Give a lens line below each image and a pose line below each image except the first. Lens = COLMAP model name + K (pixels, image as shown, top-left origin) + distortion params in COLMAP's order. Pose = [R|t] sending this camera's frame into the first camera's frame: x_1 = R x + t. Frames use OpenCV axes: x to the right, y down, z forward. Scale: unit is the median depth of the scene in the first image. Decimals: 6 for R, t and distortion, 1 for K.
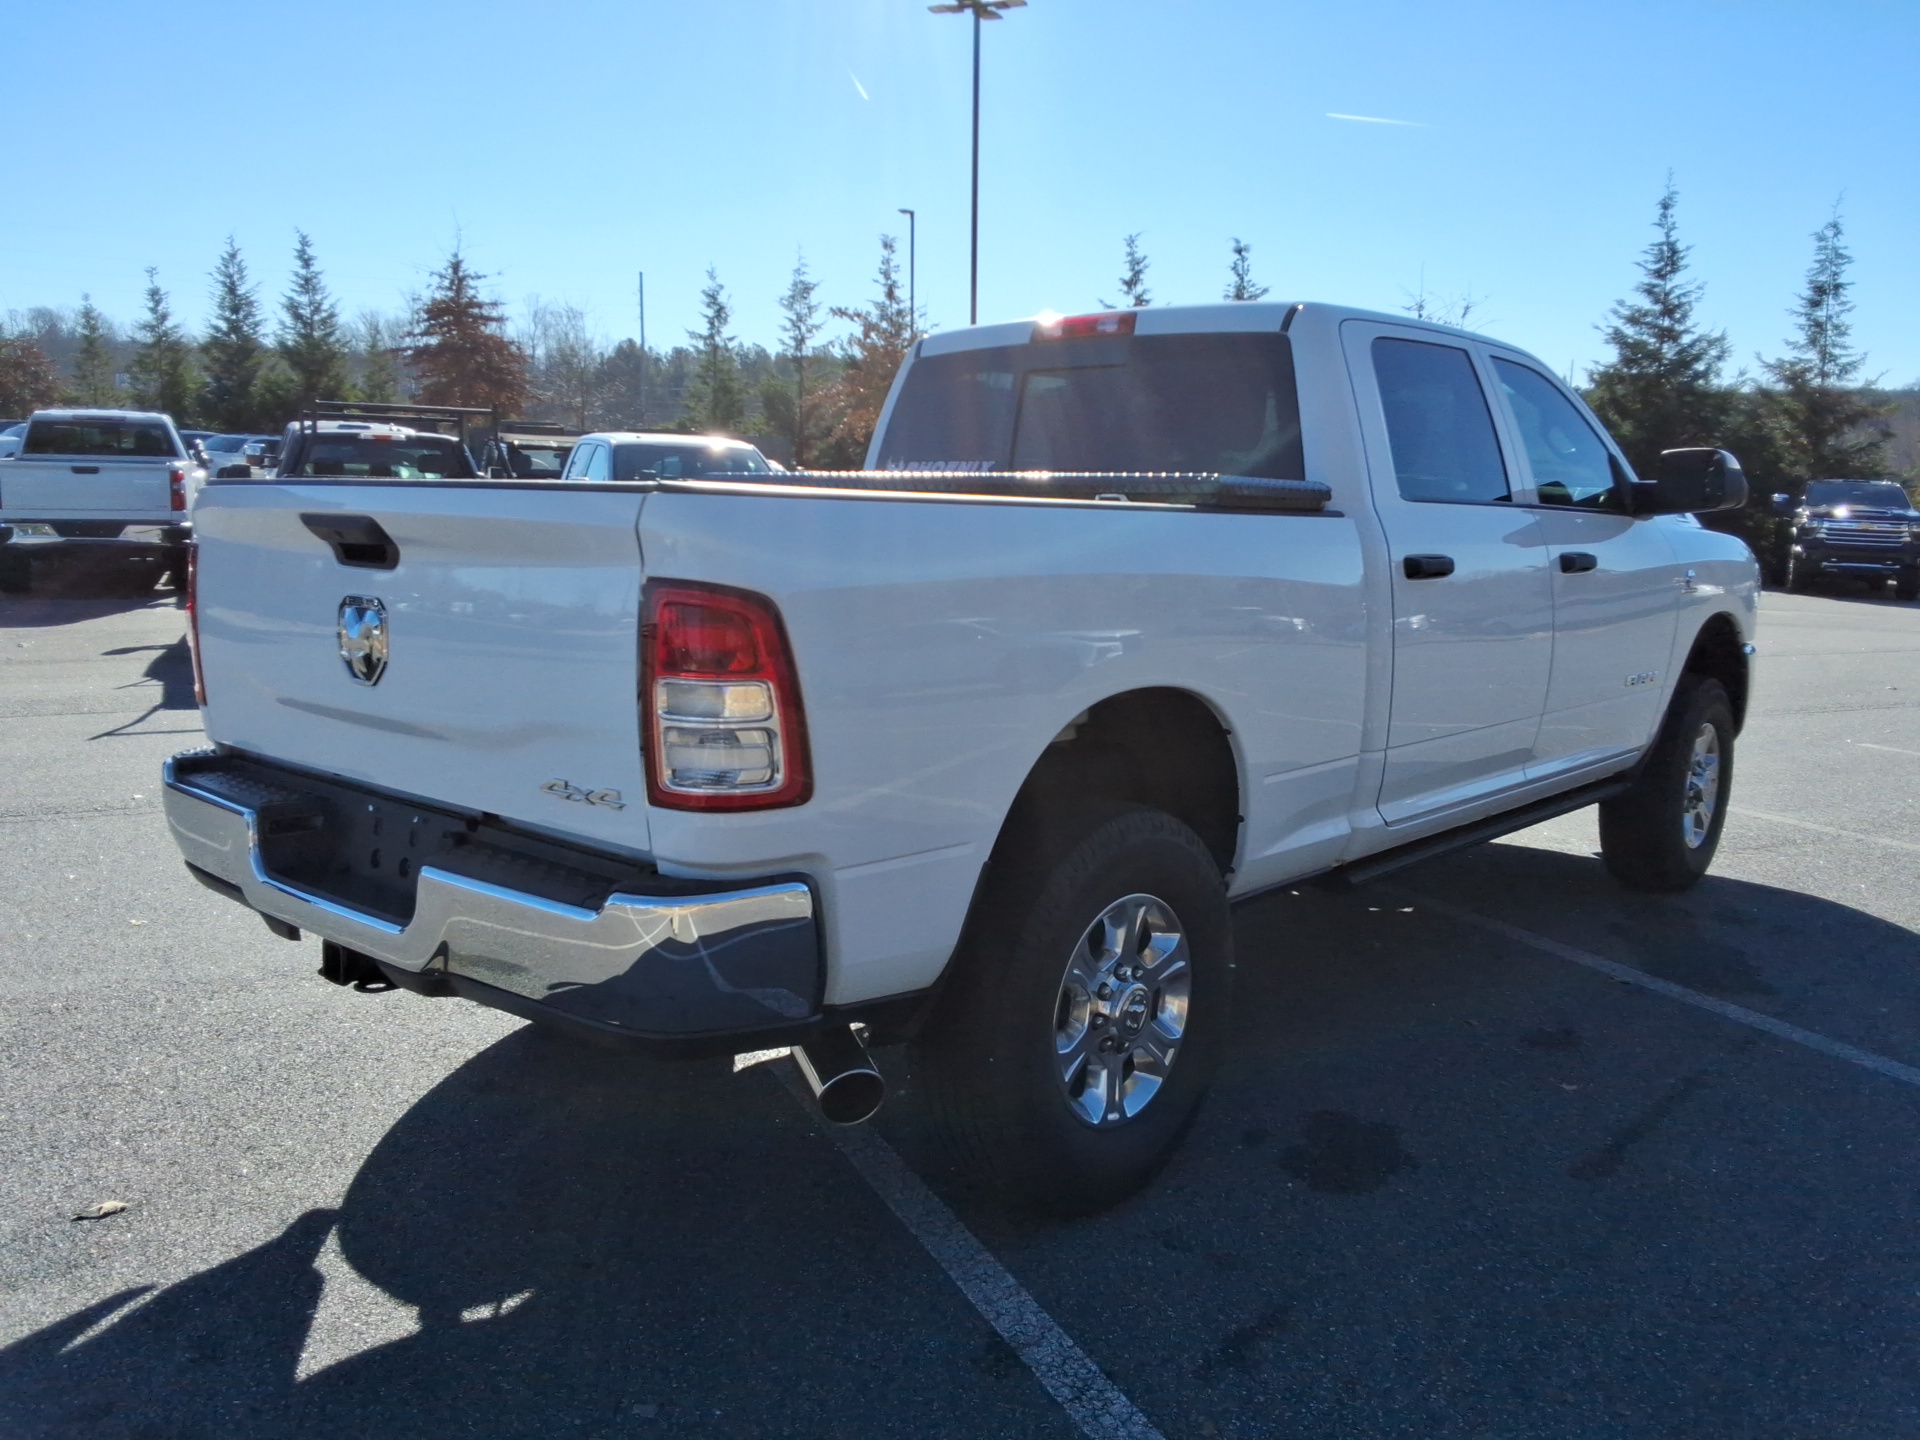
lens RADIAL K [[1521.5, 0, 966.1], [0, 1521.5, 721.1], [0, 0, 1]] dist [0.105493, -0.149600]
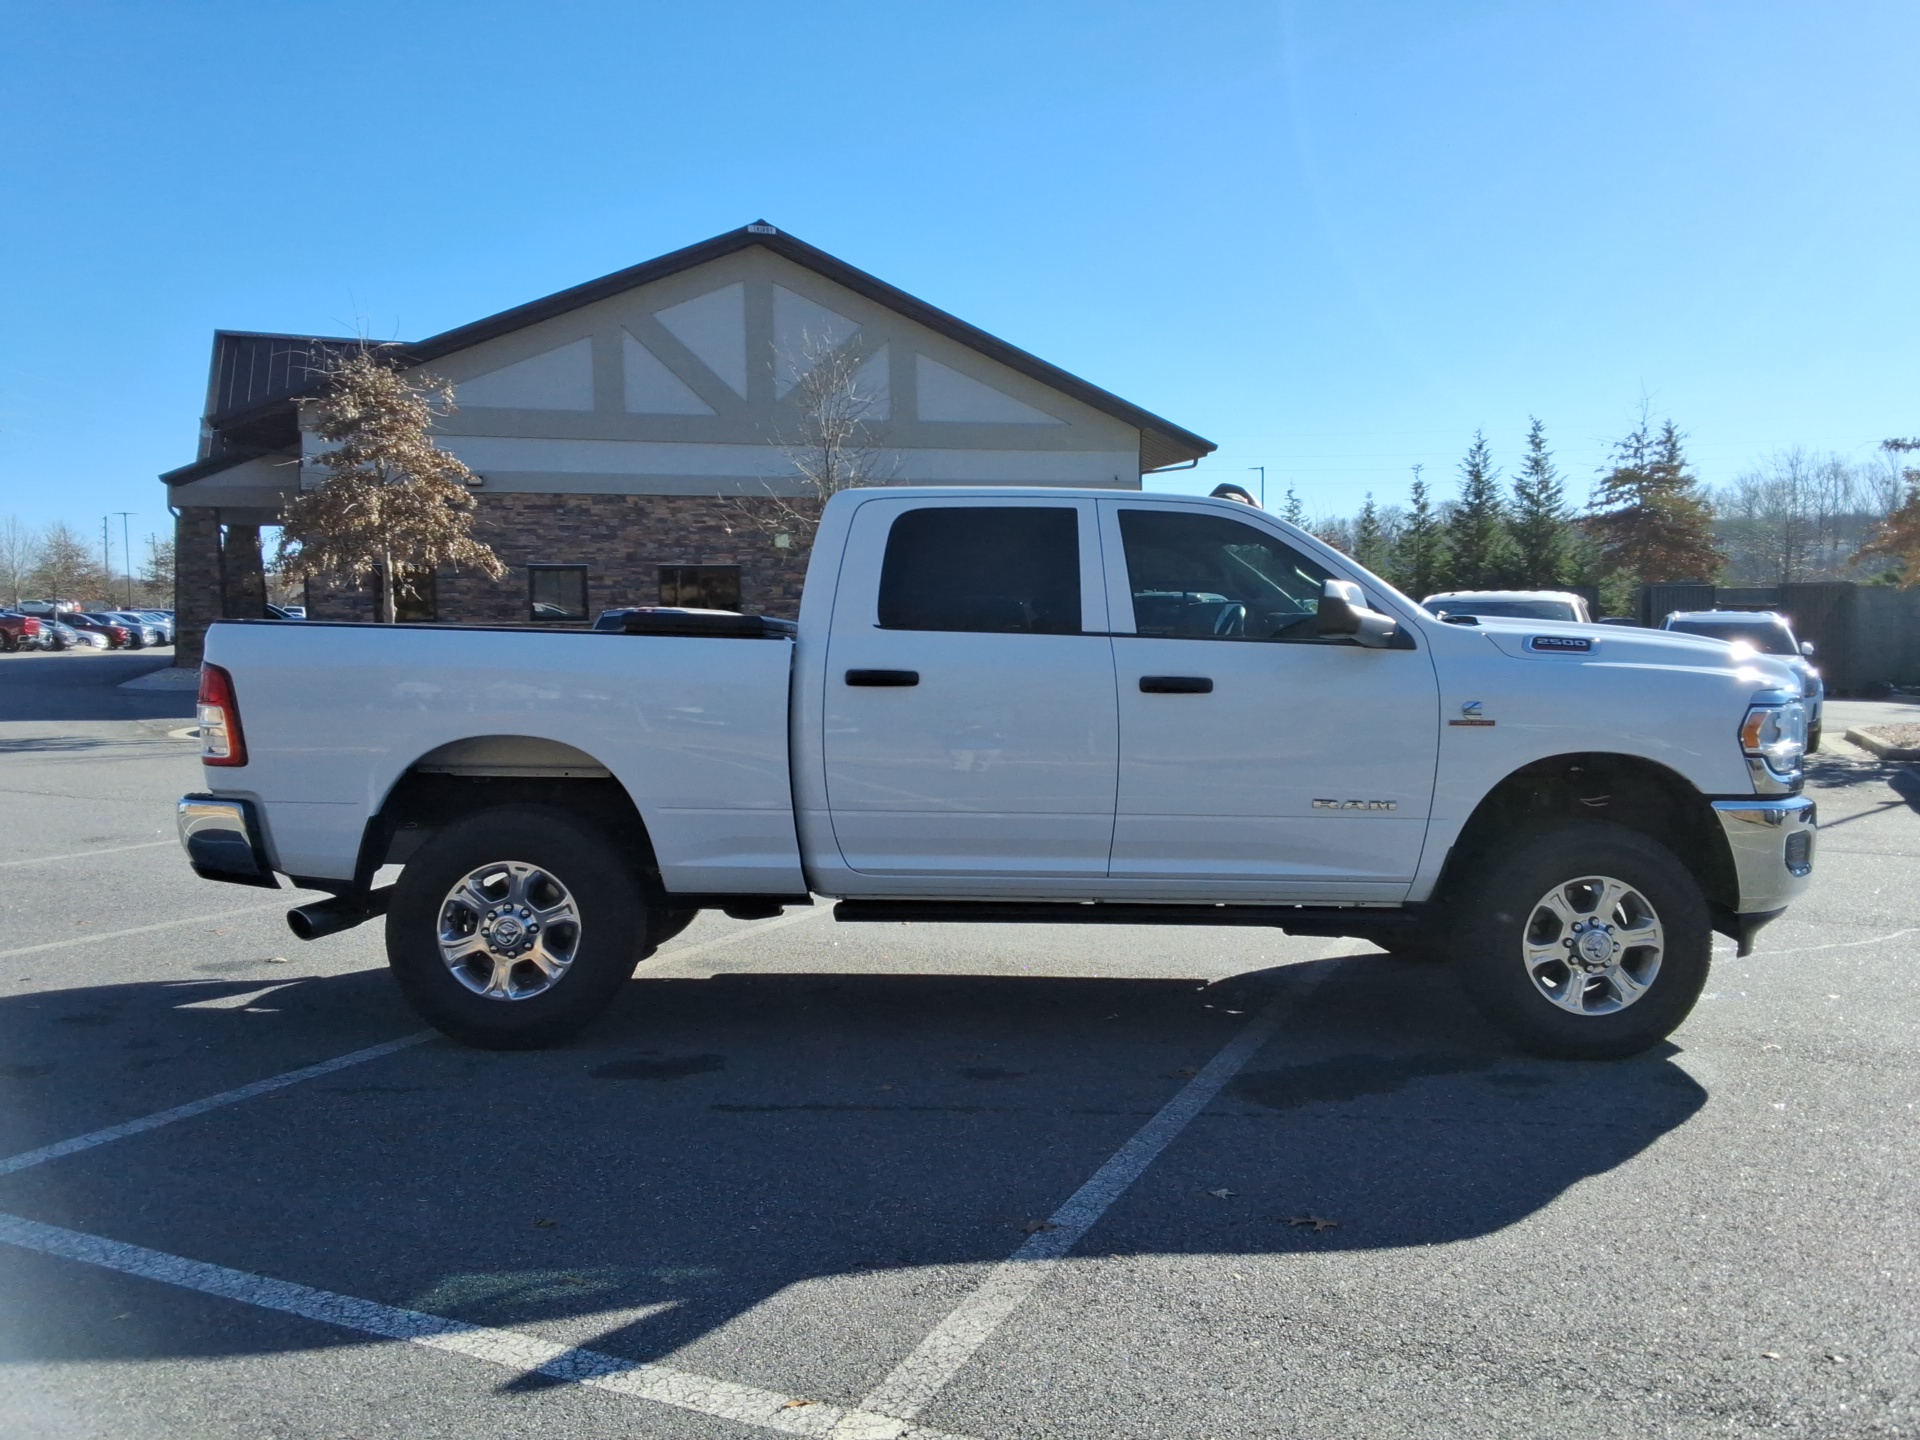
lens RADIAL K [[1521.5, 0, 966.1], [0, 1521.5, 721.1], [0, 0, 1]] dist [0.105493, -0.149600]
pose [[0.667669, 0.026583, -0.743983, 0.112123], [-0.106298, 0.992527, -0.059931, 0.000706], [0.736830, 0.119098, 0.665505, 0.015214]]
